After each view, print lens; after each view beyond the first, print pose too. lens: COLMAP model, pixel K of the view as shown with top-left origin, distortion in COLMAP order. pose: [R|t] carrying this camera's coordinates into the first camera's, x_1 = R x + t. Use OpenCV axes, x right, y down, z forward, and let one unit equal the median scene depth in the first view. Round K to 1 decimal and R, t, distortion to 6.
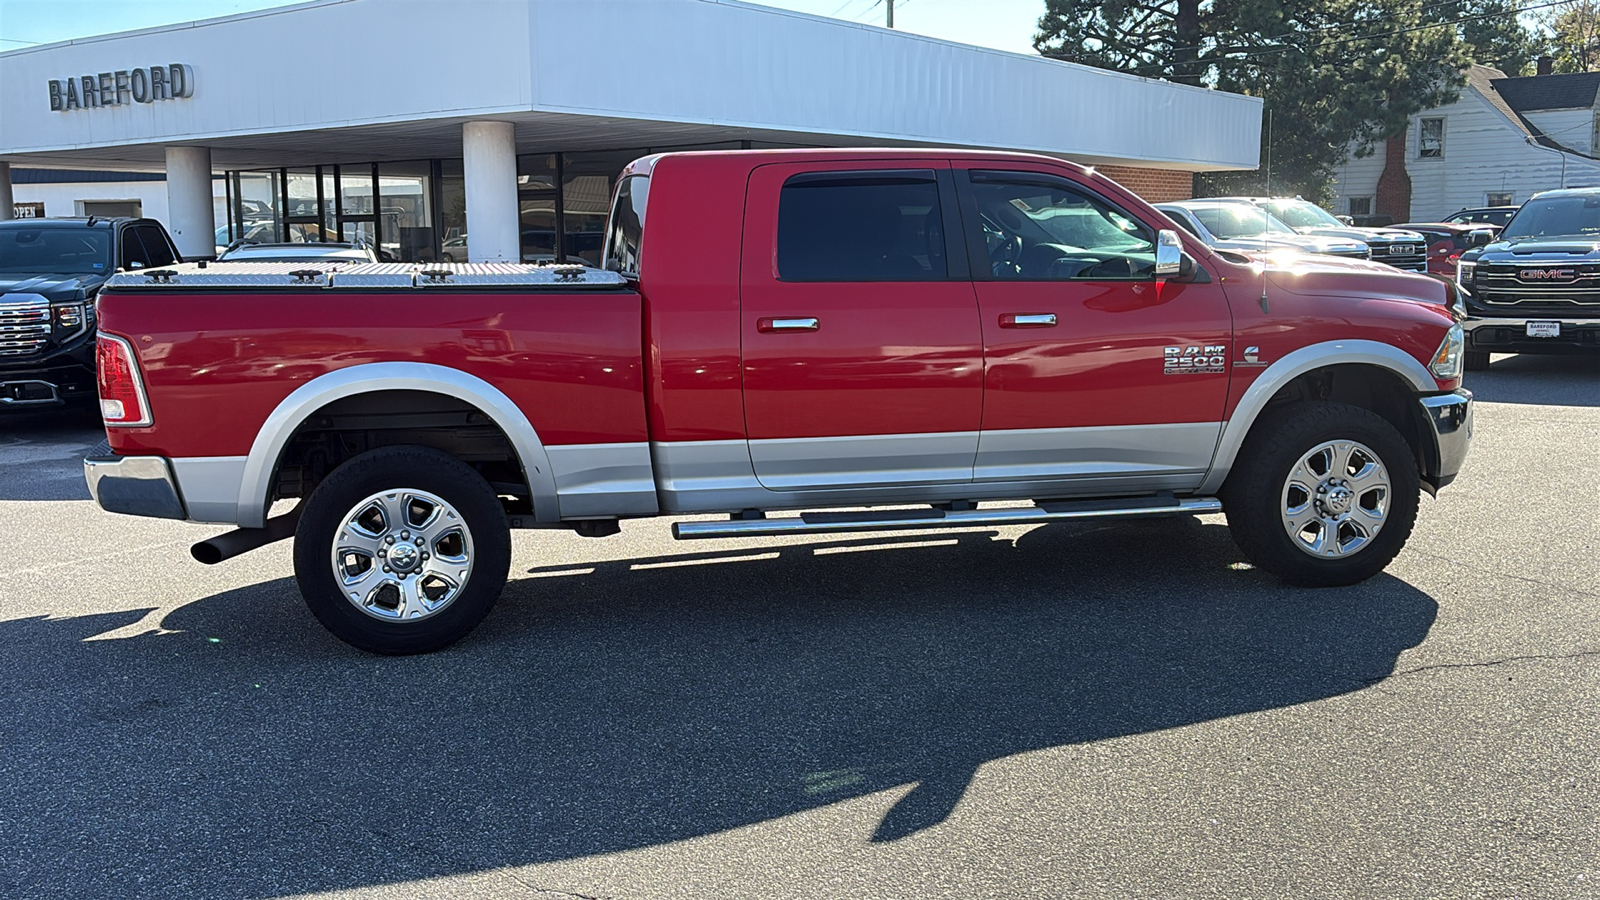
lens RADIAL K [[1483.5, 0, 761.6], [0, 1483.5, 450.4], [0, 0, 1]] dist [0.029643, 0.000000]
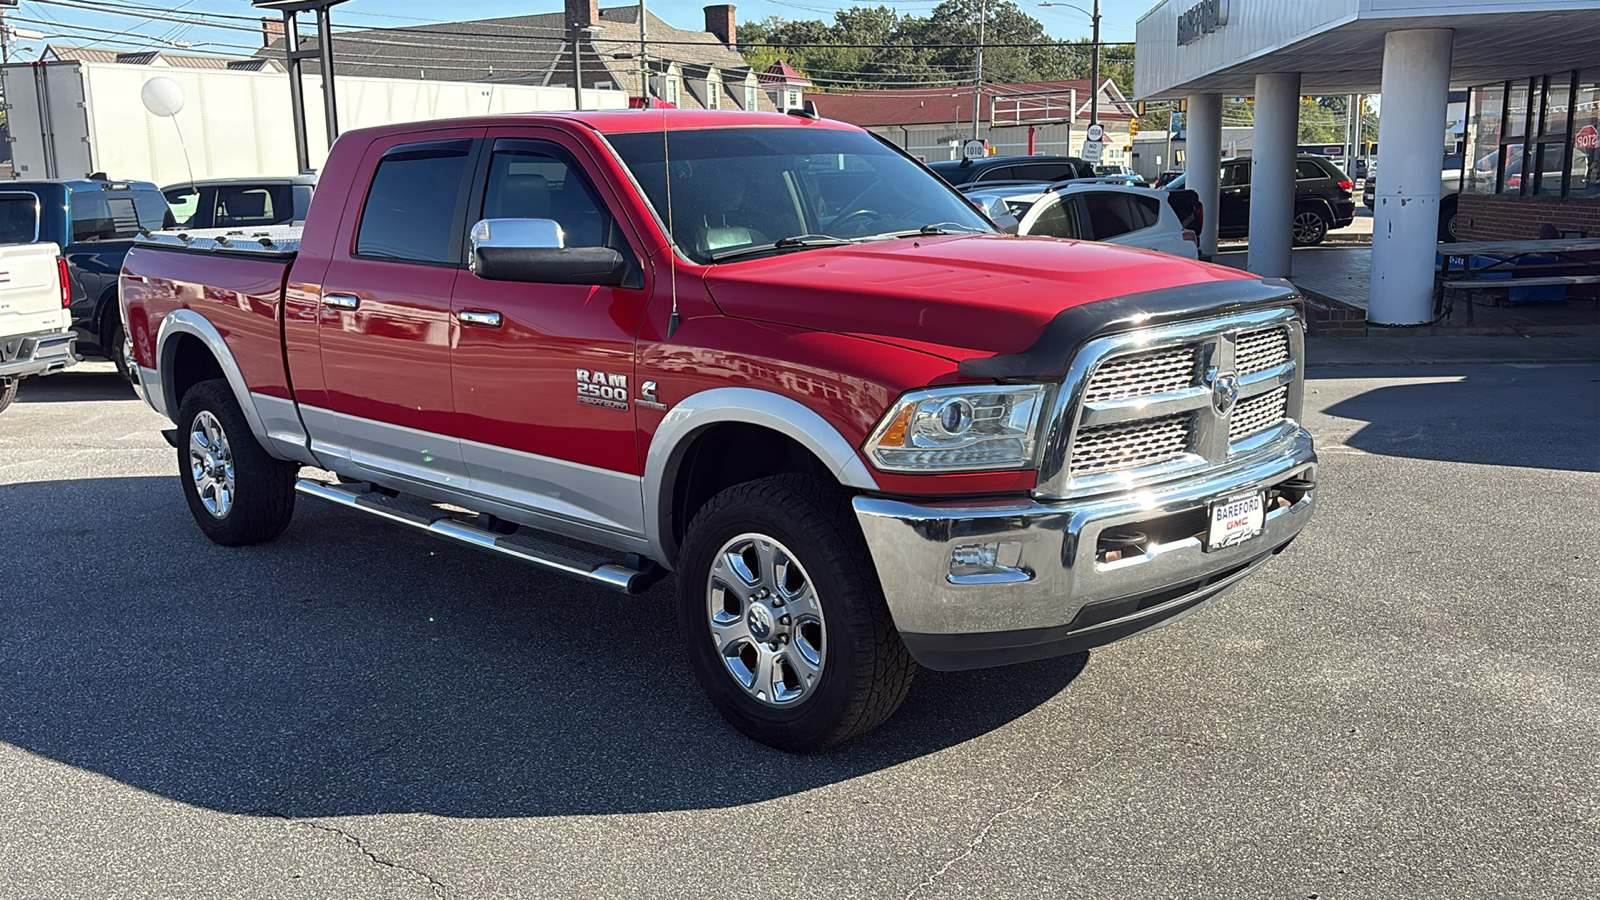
lens RADIAL K [[1483.5, 0, 794.5], [0, 1483.5, 480.4], [0, 0, 1]] dist [0.029643, 0.000000]
pose [[0.540063, 0.171000, -0.824070, 0.995149], [-0.105759, 0.985169, 0.135118, -0.130274], [0.834954, 0.014180, 0.550138, 0.672413]]
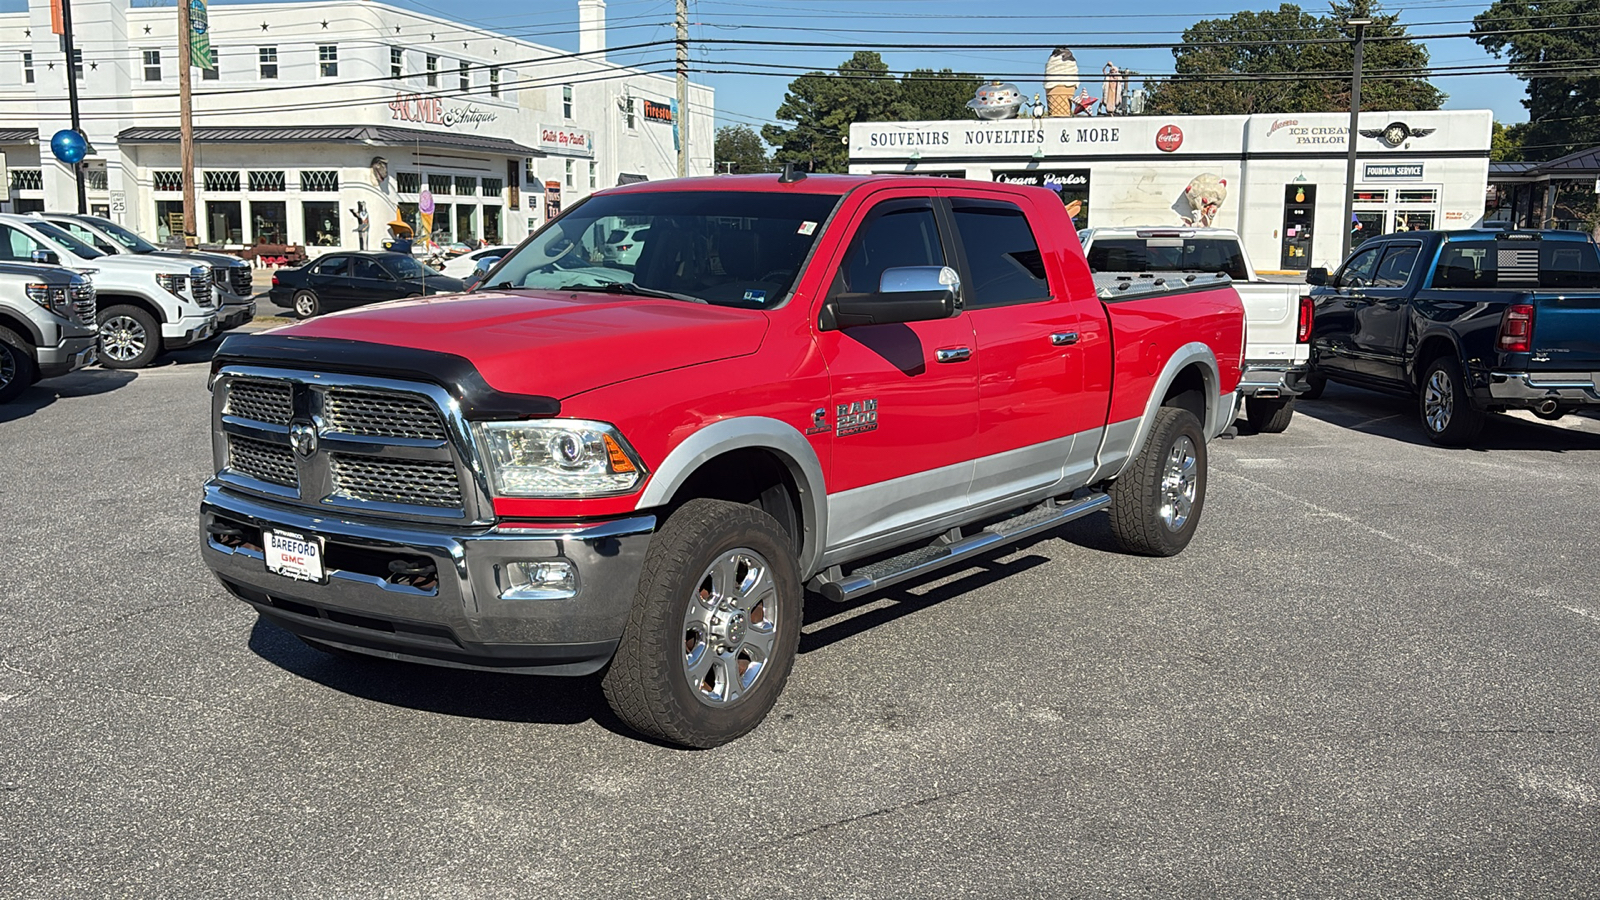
lens RADIAL K [[1483.5, 0, 798.3], [0, 1483.5, 457.2], [0, 0, 1]] dist [0.029643, 0.000000]
pose [[-0.714069, 0.110597, -0.691284, 0.870373], [-0.102433, 0.960309, 0.259448, -0.307073], [0.692541, 0.256074, -0.674398, 1.884187]]
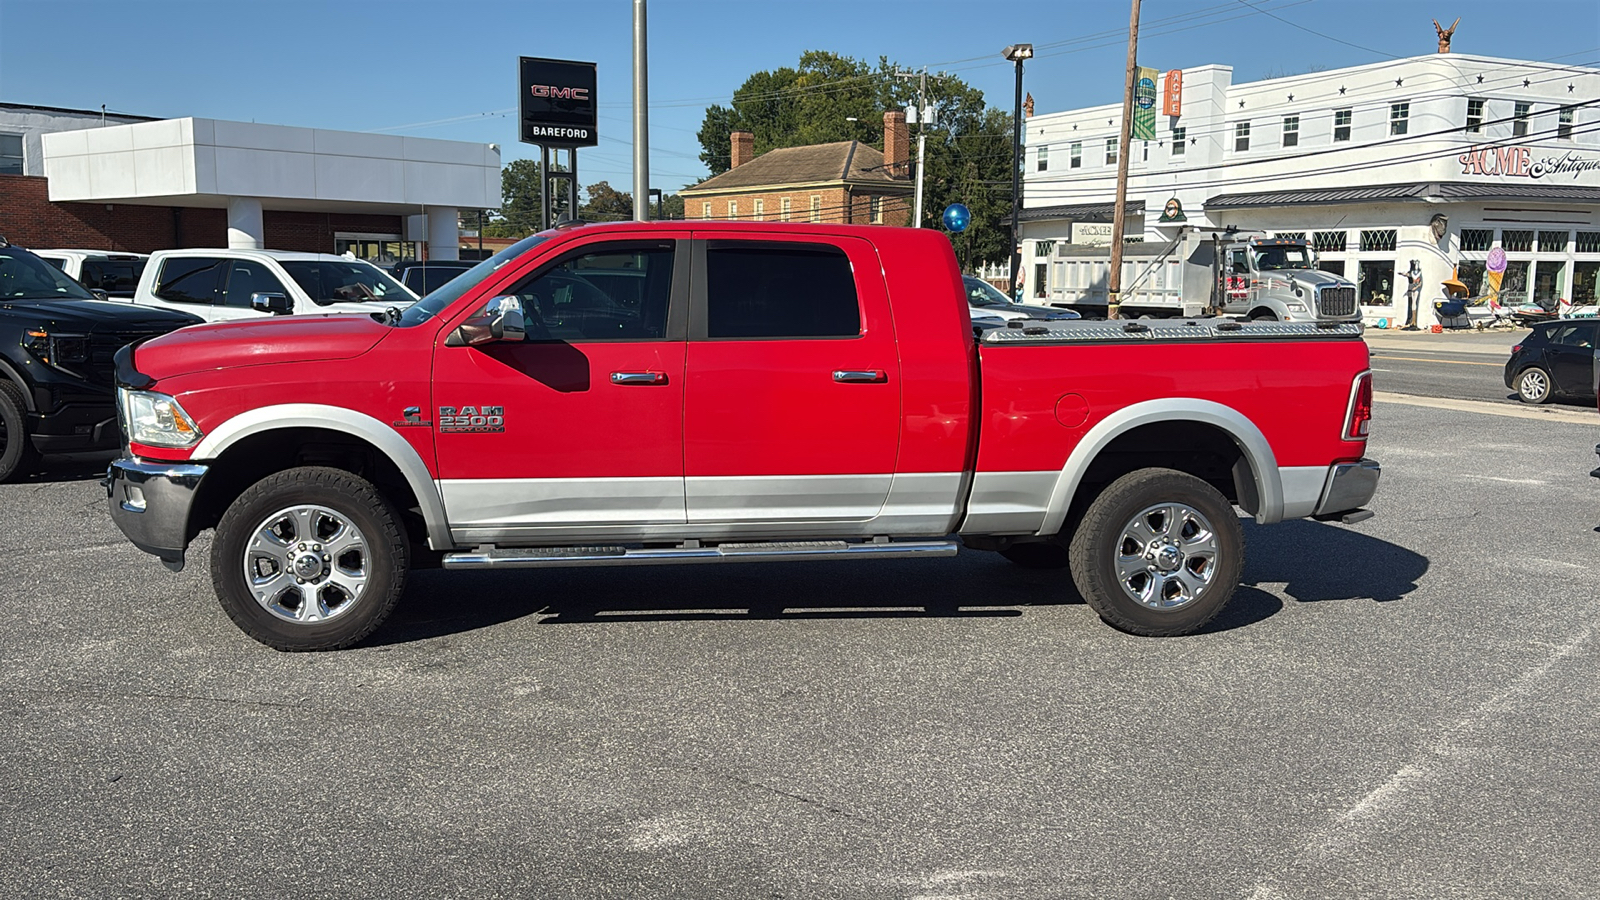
lens RADIAL K [[1483.5, 0, 786.9], [0, 1483.5, 461.3], [0, 0, 1]] dist [0.029643, 0.000000]
pose [[-0.999967, 0.000451, 0.008065, 0.011112], [0.002558, 0.964737, 0.263204, -0.356194], [-0.007662, 0.263216, -0.964706, 2.339940]]
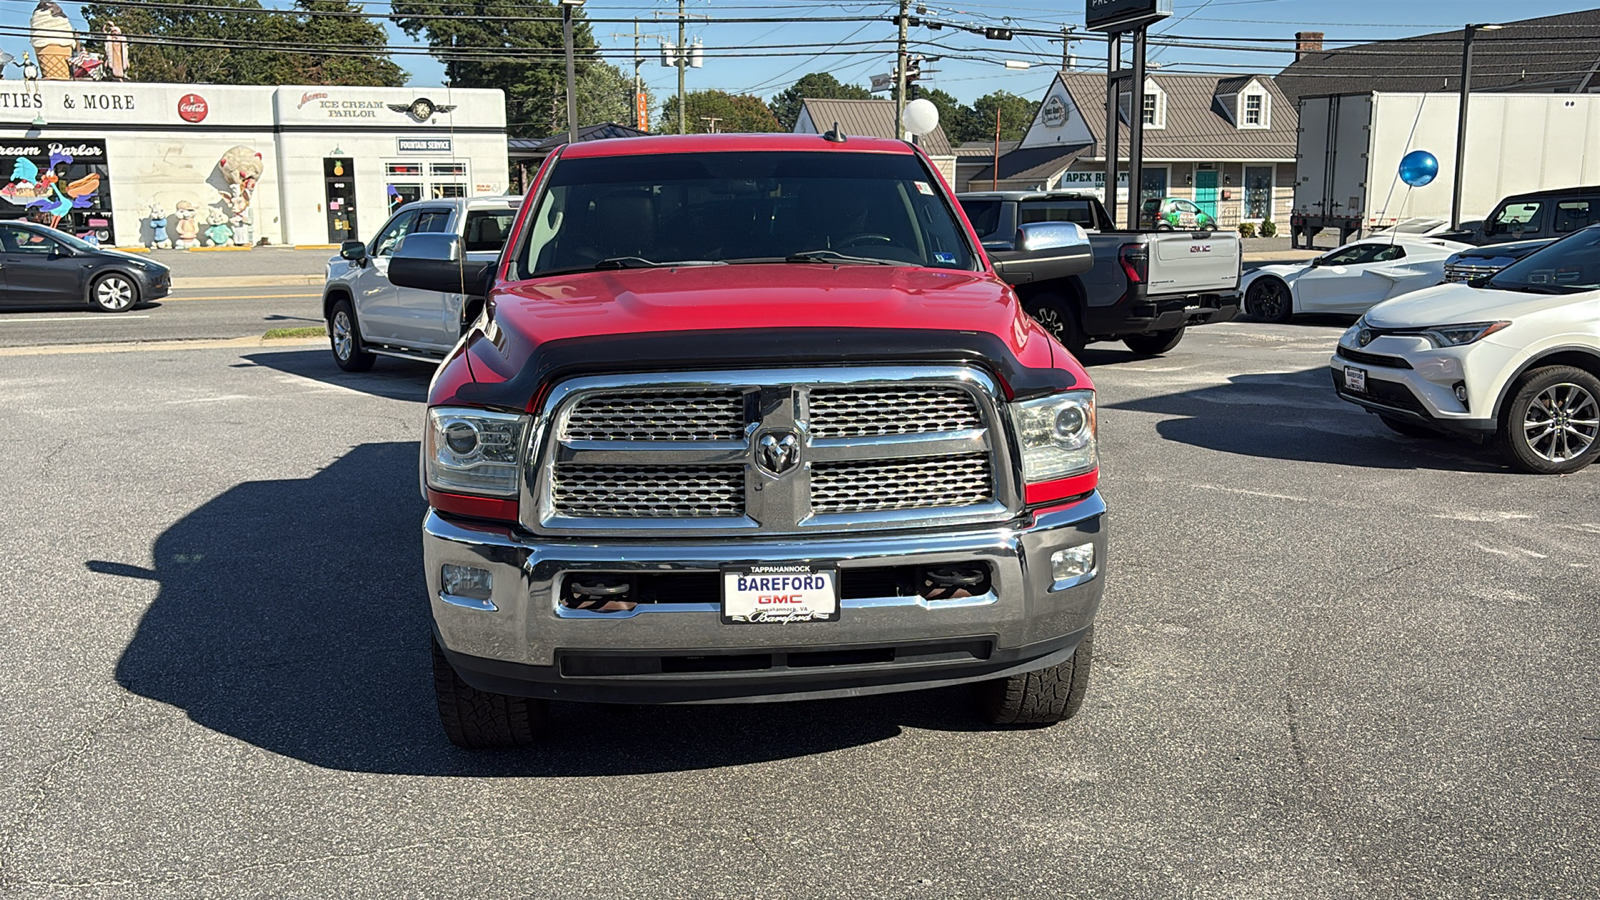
lens RADIAL K [[1483.5, 0, 795.9], [0, 1483.5, 460.0], [0, 0, 1]] dist [0.029643, 0.000000]
pose [[-0.110416, 0.181810, -0.977115, 1.119654], [-0.130248, 0.972001, 0.195577, -0.213159], [0.985314, 0.148862, -0.083644, 1.269876]]
